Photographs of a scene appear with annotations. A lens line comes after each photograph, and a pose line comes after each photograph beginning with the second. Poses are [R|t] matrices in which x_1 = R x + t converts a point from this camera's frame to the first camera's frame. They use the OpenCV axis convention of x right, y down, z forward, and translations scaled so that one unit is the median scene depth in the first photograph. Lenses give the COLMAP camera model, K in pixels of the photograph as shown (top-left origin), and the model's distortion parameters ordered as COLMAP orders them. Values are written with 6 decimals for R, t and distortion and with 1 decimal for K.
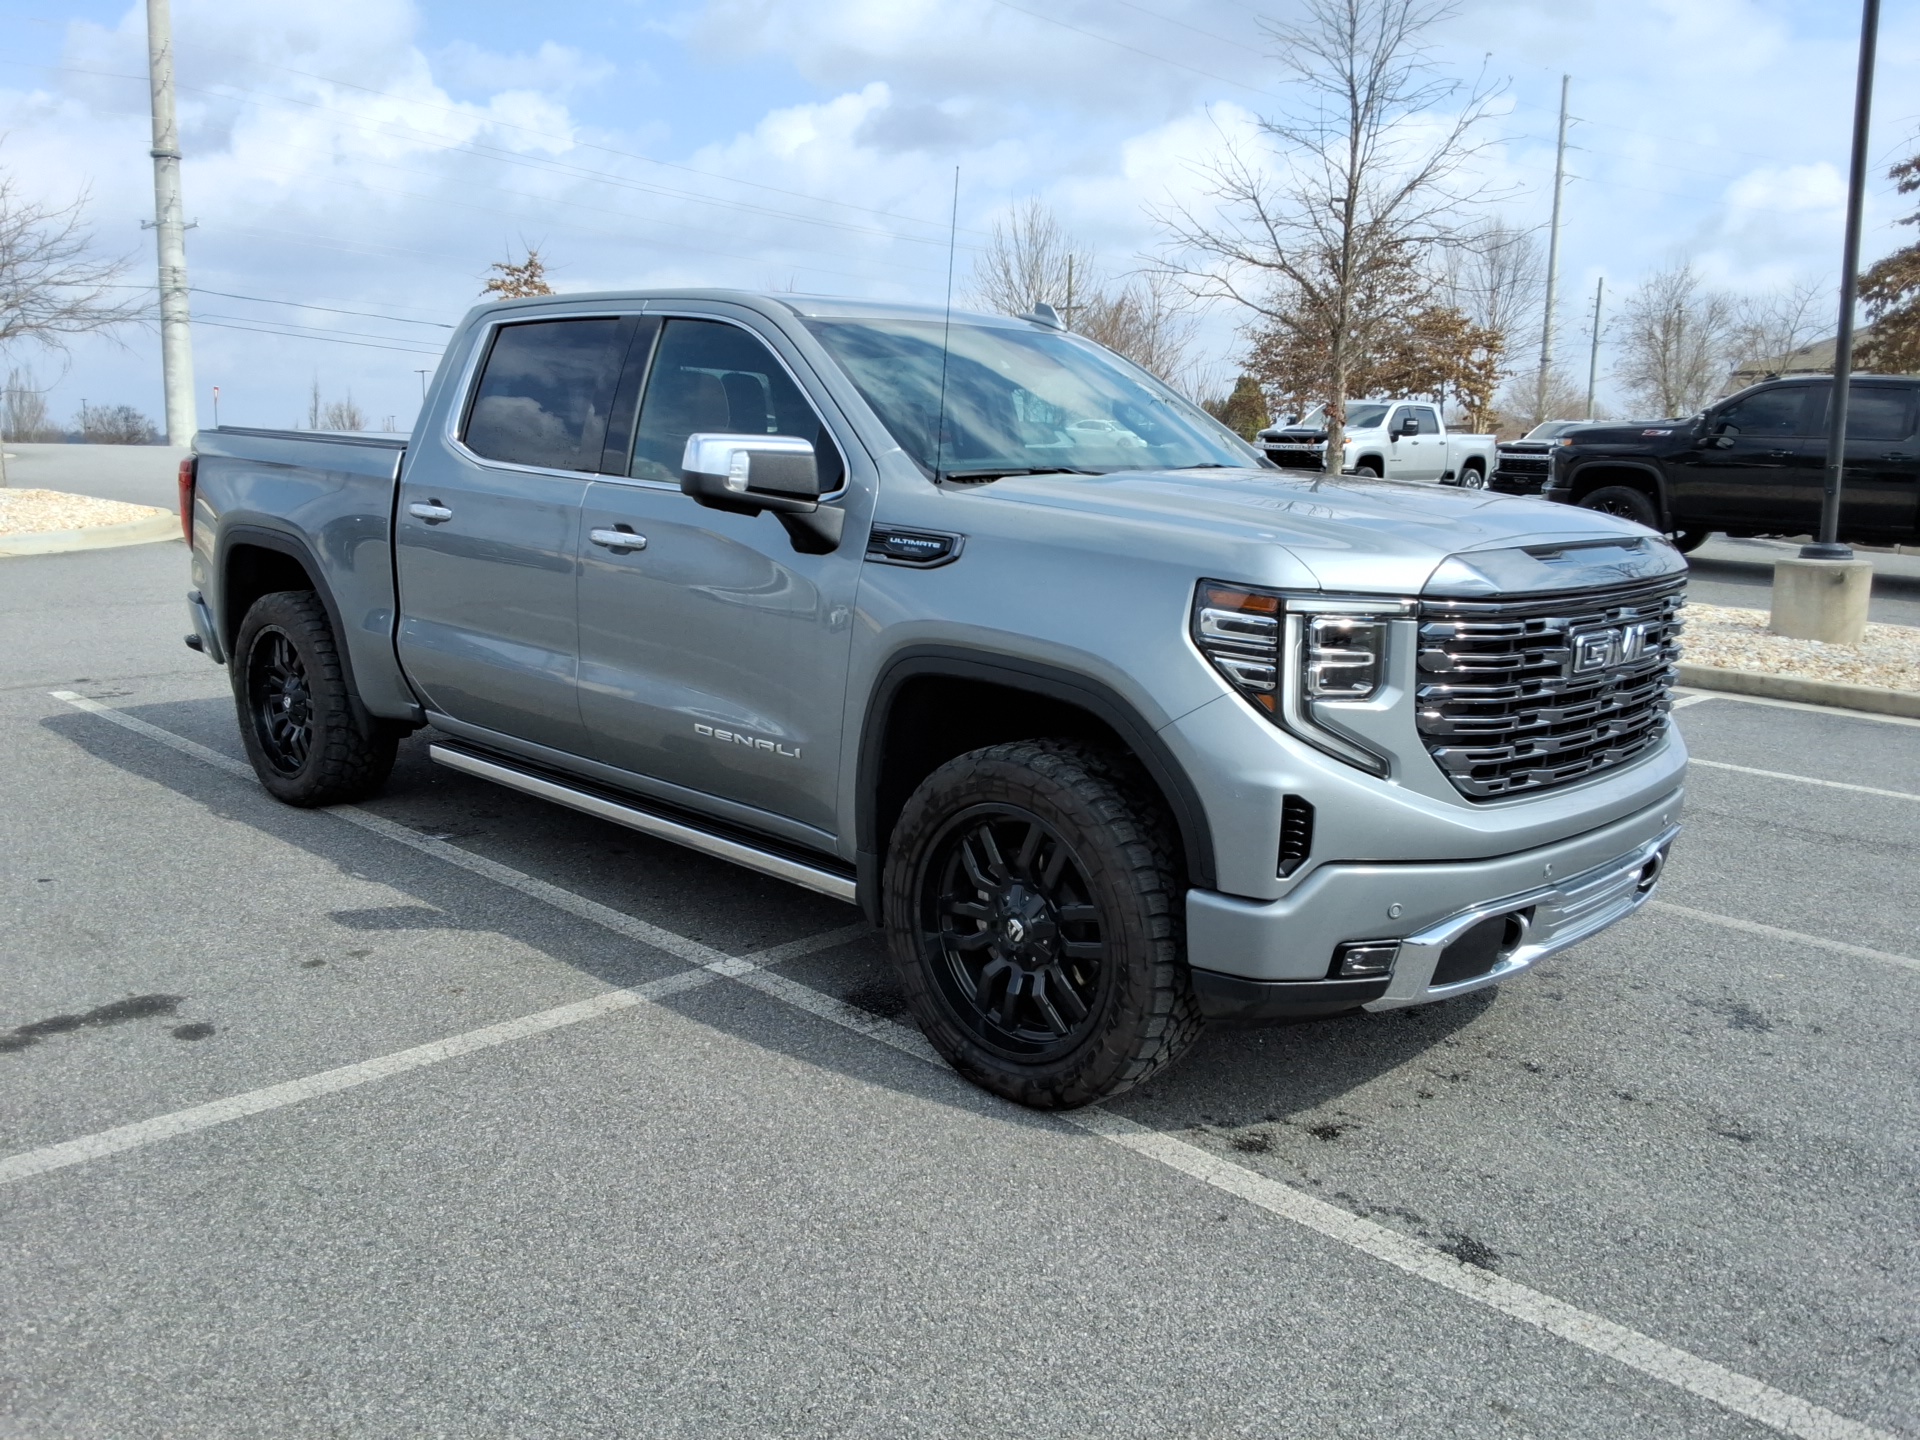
lens RADIAL K [[1530.0, 0, 965.2], [0, 1530.0, 705.2], [0, 0, 1]] dist [0.118501, -0.184648]
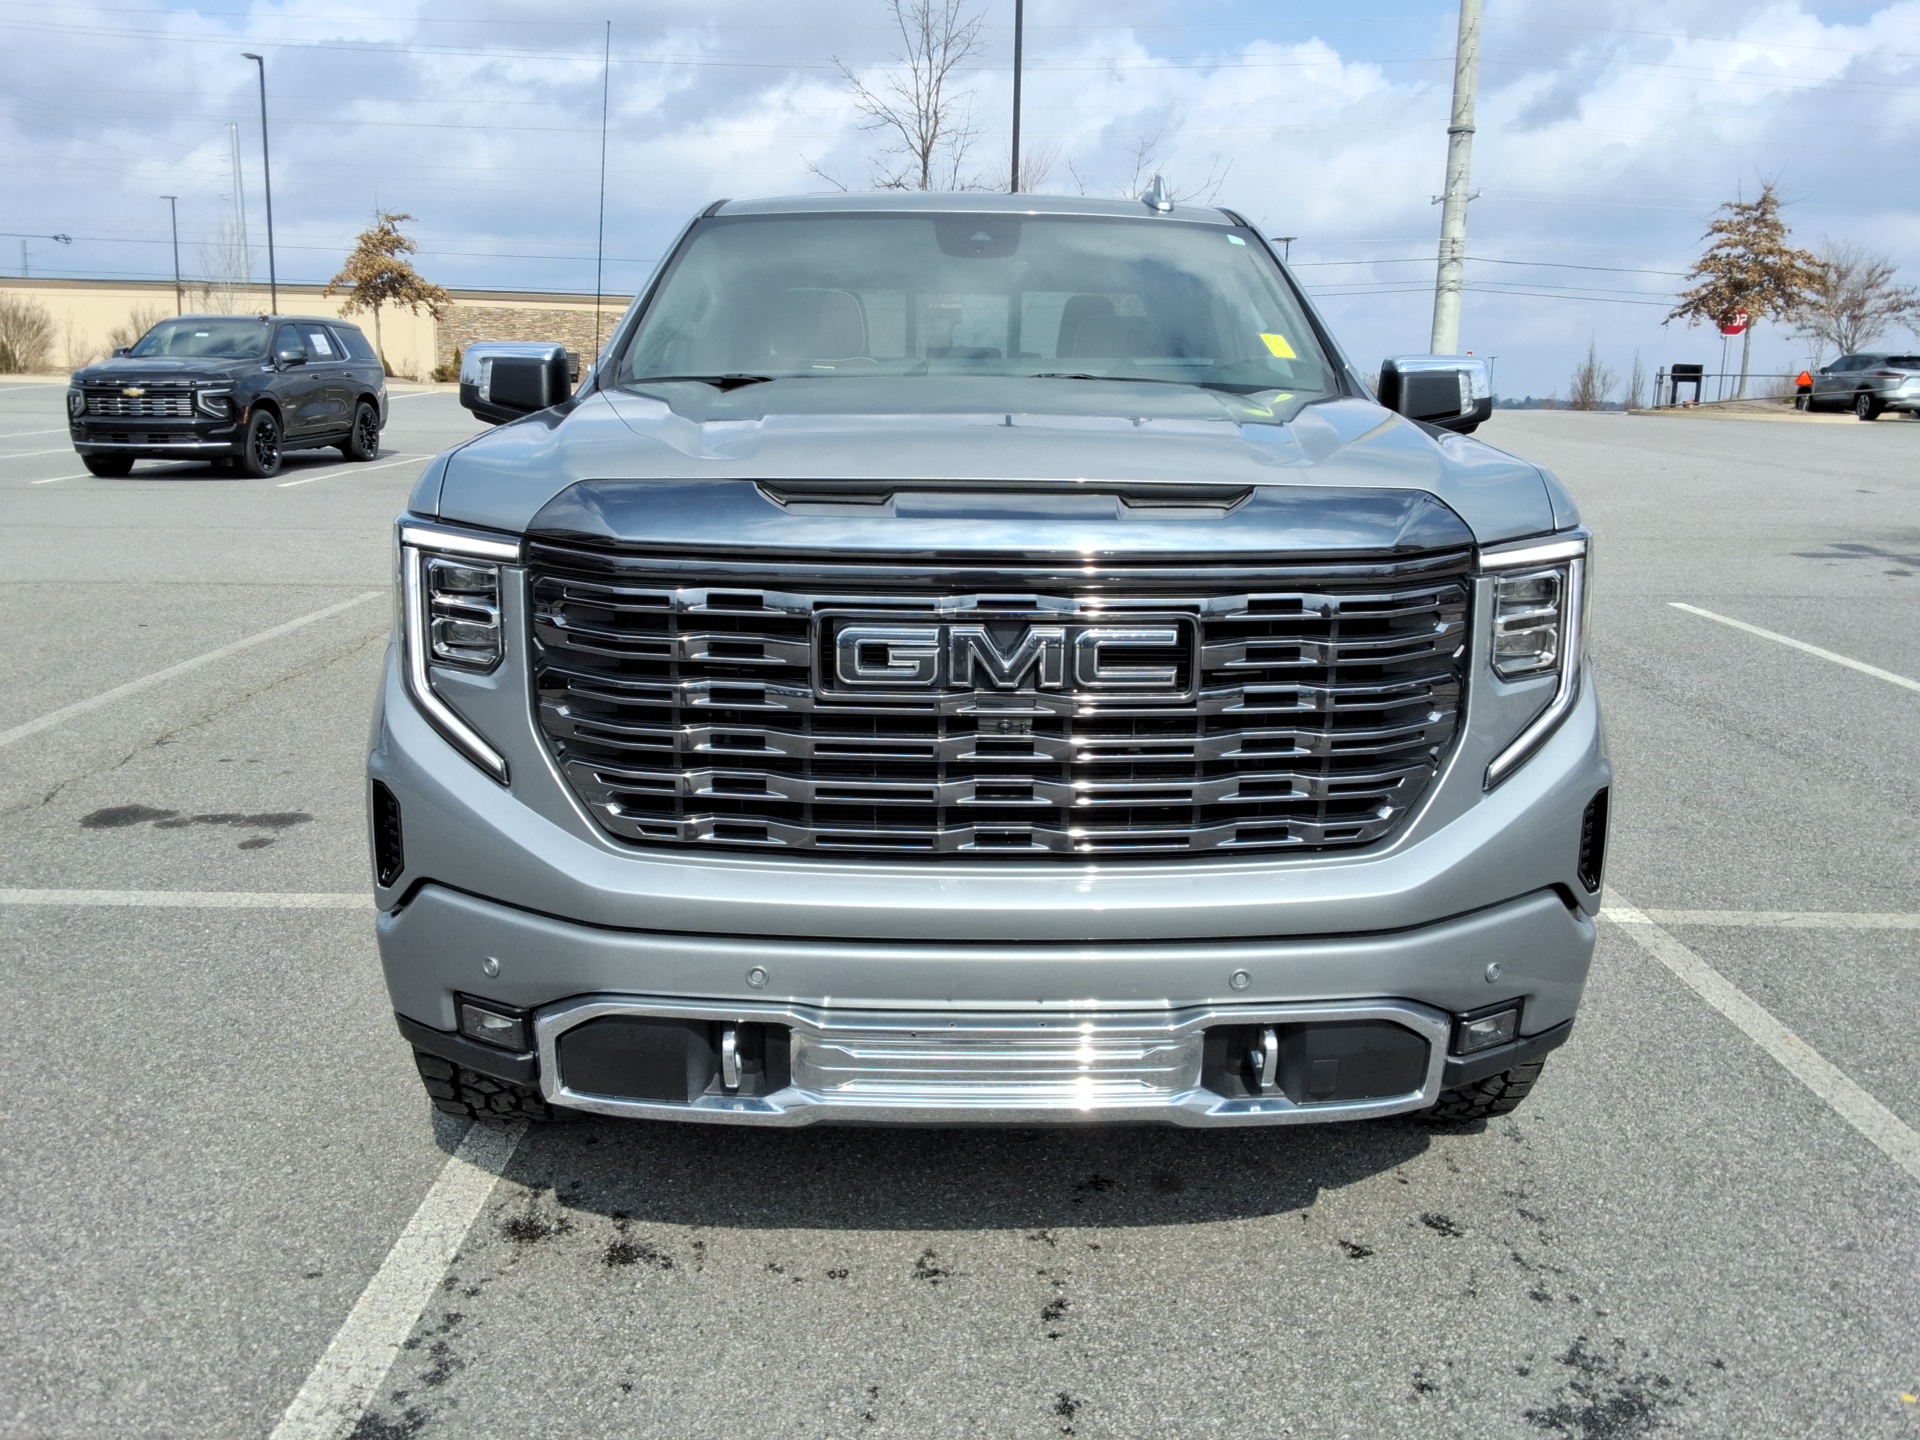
lens RADIAL K [[1530.0, 0, 965.2], [0, 1530.0, 705.2], [0, 0, 1]] dist [0.118501, -0.184648]
pose [[0.698658, 0.133450, -0.702899, 0.854279], [-0.117697, 0.990503, 0.071067, -0.061765], [0.705708, 0.033078, 0.707730, 0.583035]]
